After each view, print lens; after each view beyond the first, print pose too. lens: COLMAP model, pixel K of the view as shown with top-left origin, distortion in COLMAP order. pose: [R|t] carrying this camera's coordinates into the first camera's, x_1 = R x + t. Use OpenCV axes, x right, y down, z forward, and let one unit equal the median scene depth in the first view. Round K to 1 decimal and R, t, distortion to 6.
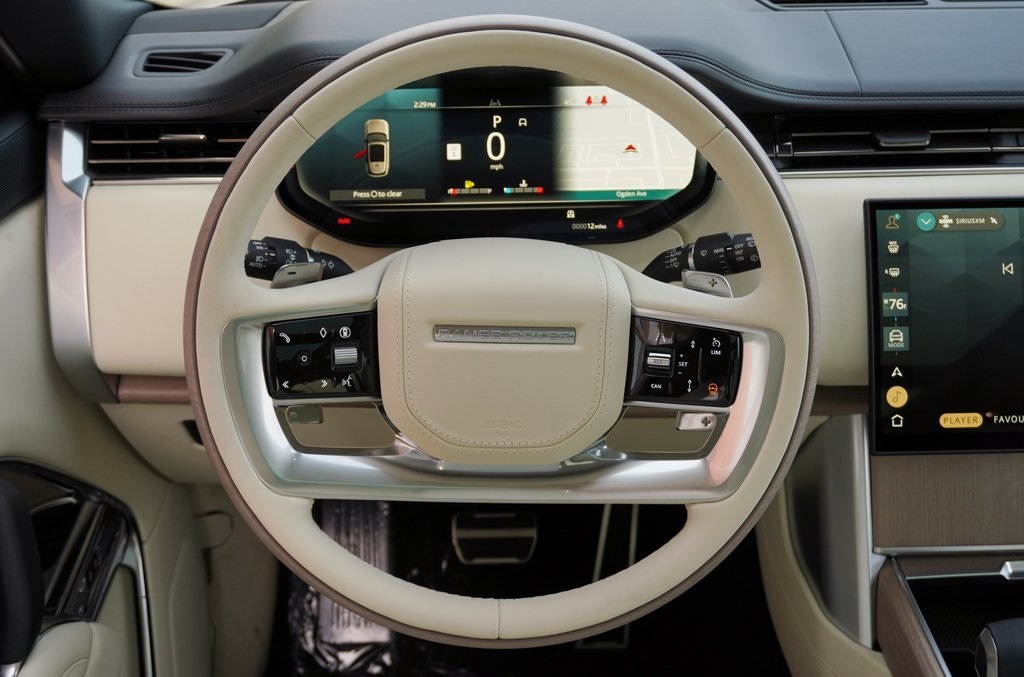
lens RADIAL K [[1217.5, 0, 510.2], [0, 1217.5, 350.3], [0, 0, 1]] dist [0.008599, 0.000000]
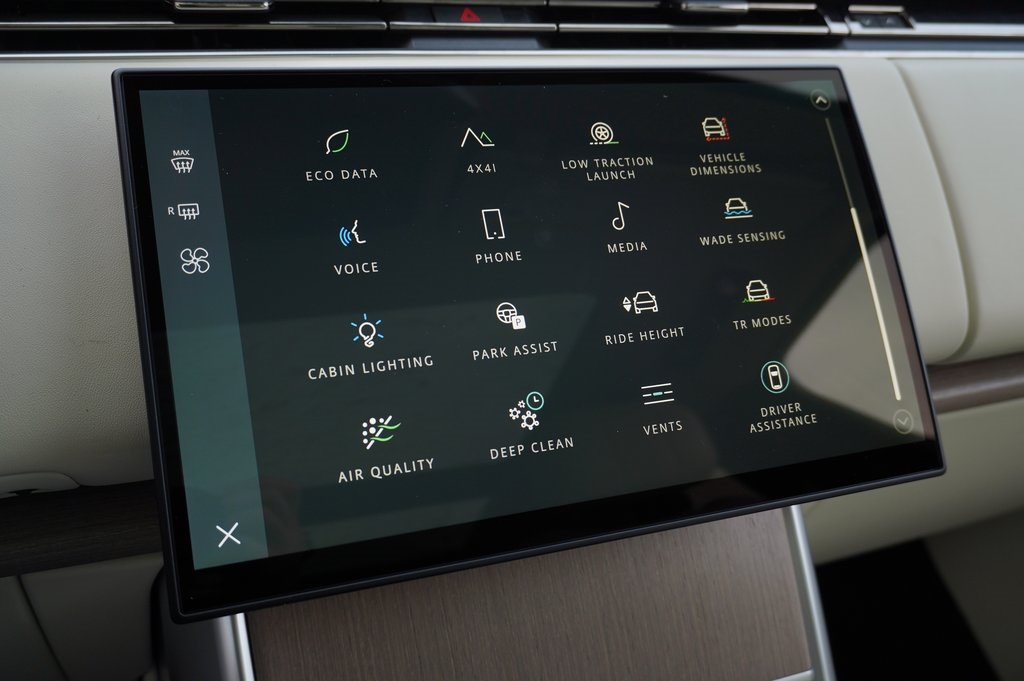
lens RADIAL K [[969.5, 0, 512.7], [0, 969.5, 341.4], [0, 0, 1]] dist [-0.010195, 0.000000]
pose [[0.944430, -0.091329, 0.315770, 0.303294], [0.154442, 0.971282, -0.180996, 0.067993], [-0.290171, 0.219706, 0.931413, 0.617129]]
